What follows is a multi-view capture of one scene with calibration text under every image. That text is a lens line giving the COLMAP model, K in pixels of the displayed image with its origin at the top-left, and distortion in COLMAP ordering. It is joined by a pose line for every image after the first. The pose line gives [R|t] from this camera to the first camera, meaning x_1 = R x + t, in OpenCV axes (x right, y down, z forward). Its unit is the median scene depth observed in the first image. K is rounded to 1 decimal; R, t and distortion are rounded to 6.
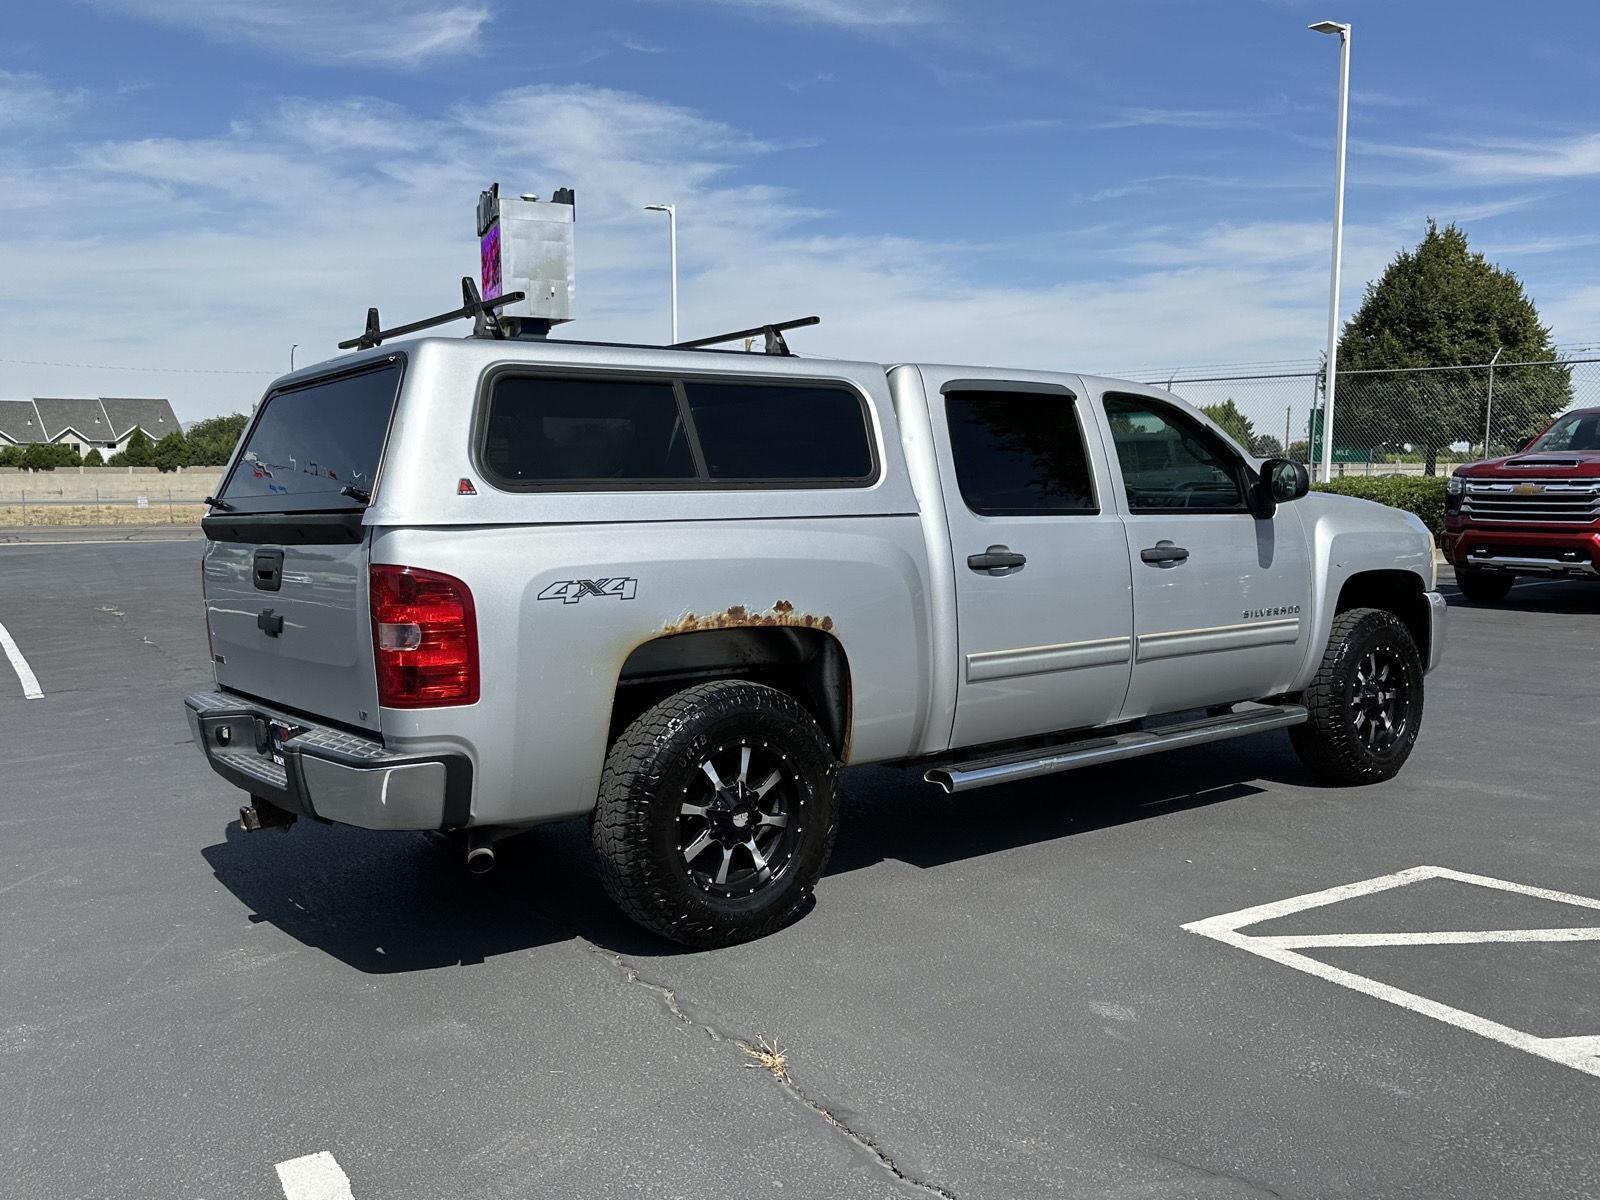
lens RADIAL K [[1381.7, 0, 800.0], [0, 1381.7, 600.0], [0, 0, 1]] dist [0.116770, -0.210297]
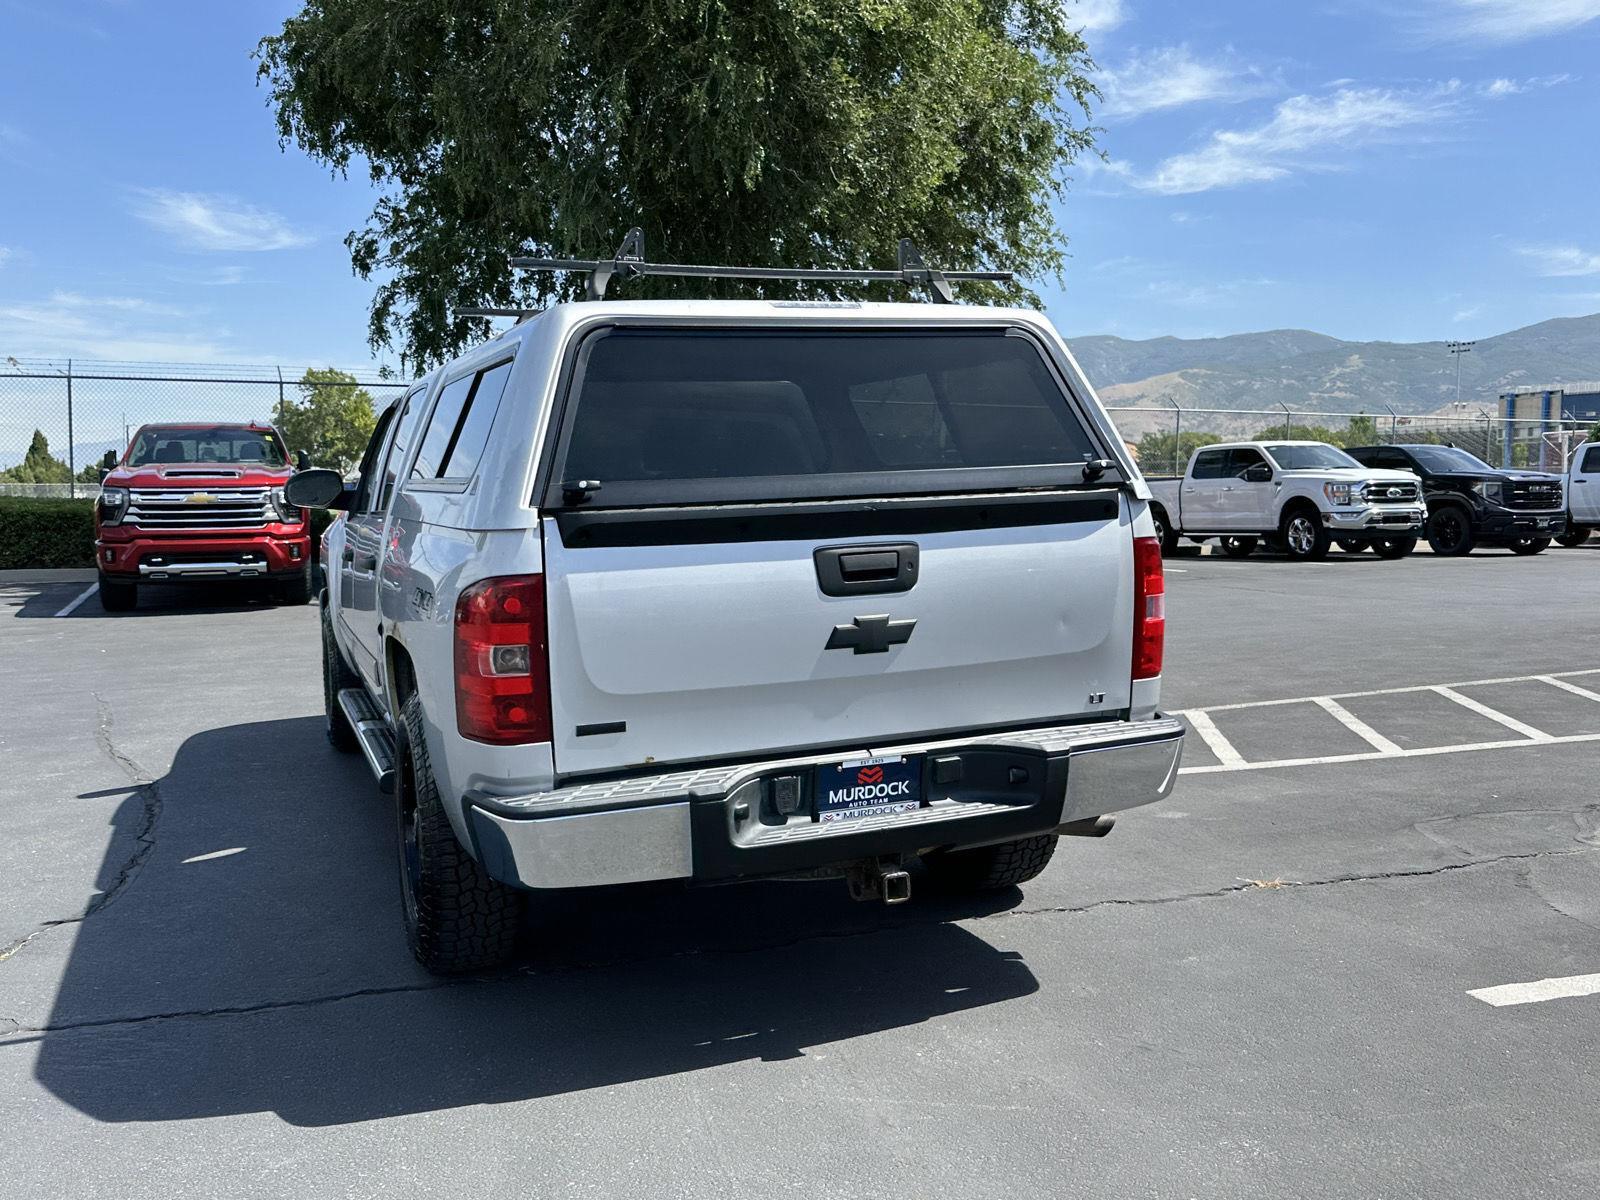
lens RADIAL K [[1396.1, 0, 811.9], [0, 1396.1, 582.4], [0, 0, 1]] dist [0.105666, -0.178567]
pose [[0.257999, -0.064974, 0.963958, -0.121753], [0.094539, 0.994646, 0.041739, -0.005288], [-0.961509, 0.080363, 0.262760, 0.087357]]
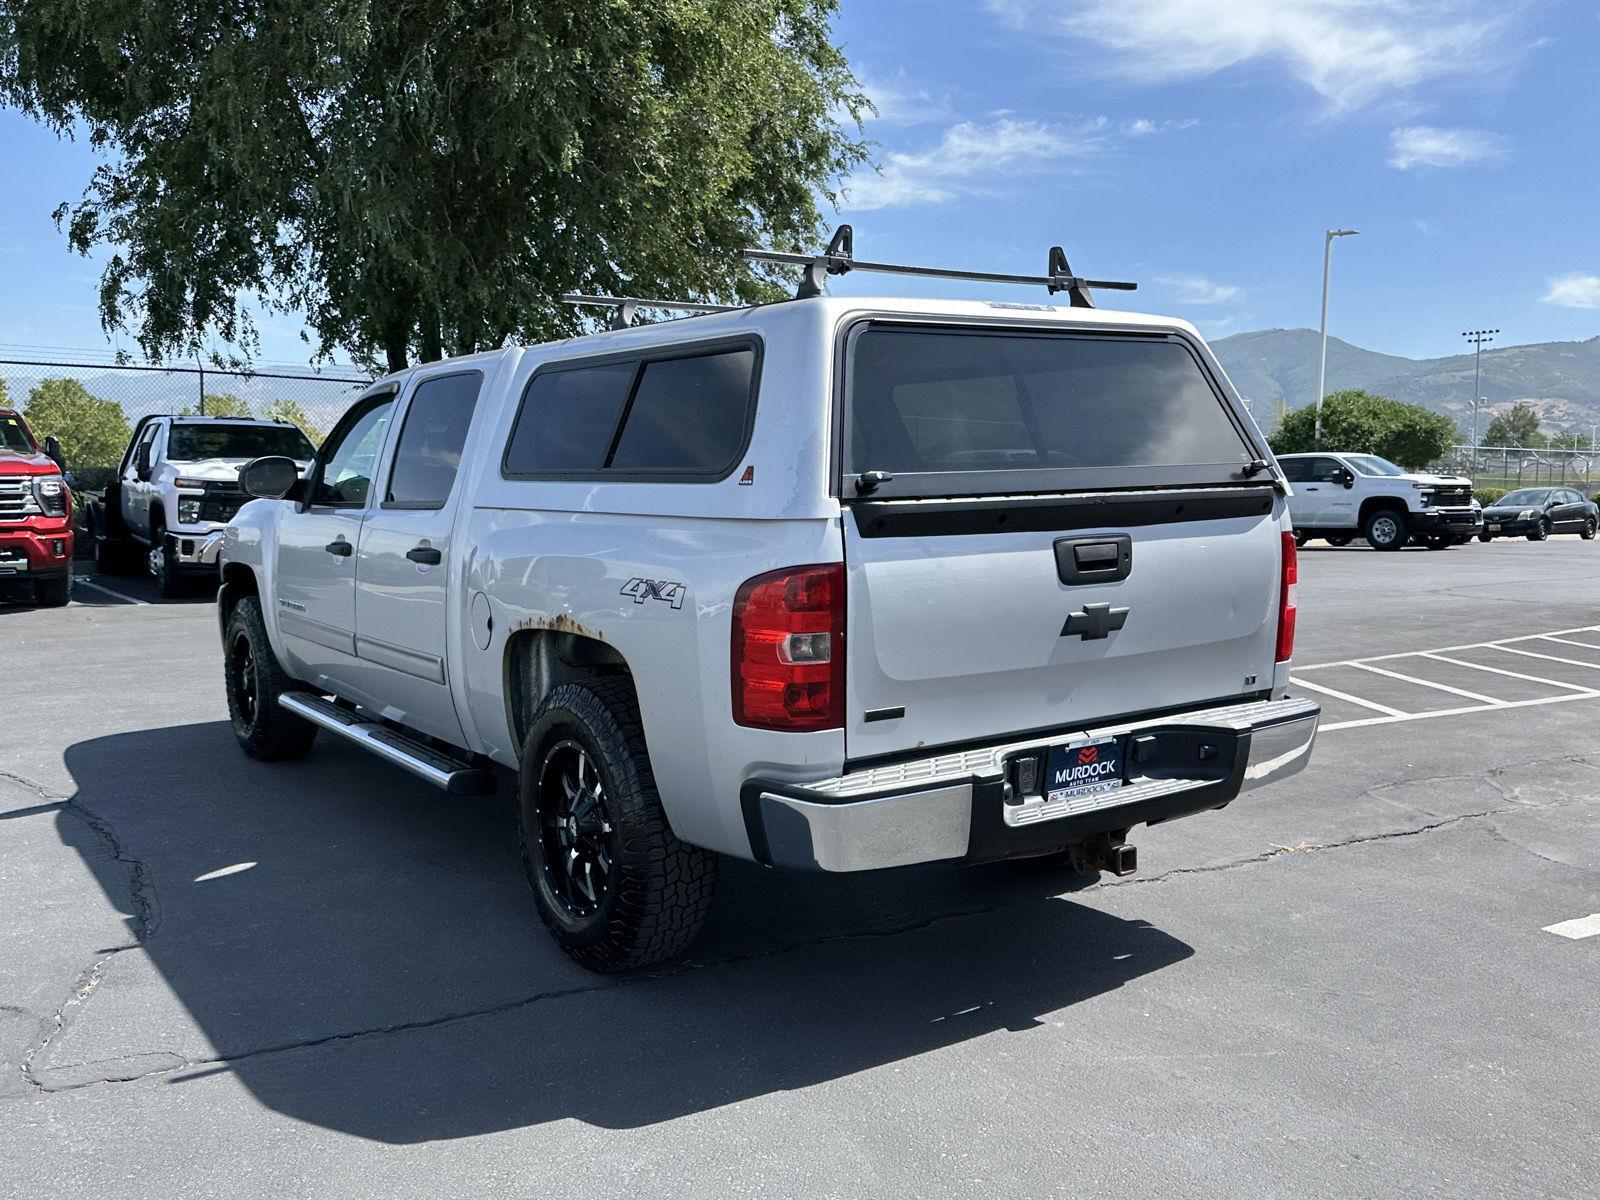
lens RADIAL K [[1381.7, 0, 800.0], [0, 1381.7, 600.0], [0, 0, 1]] dist [0.116770, -0.210297]
pose [[0.046042, -0.077653, 0.995917, -0.128290], [0.085418, 0.993629, 0.073525, -0.007749], [-0.995281, 0.081684, 0.052381, 0.120138]]
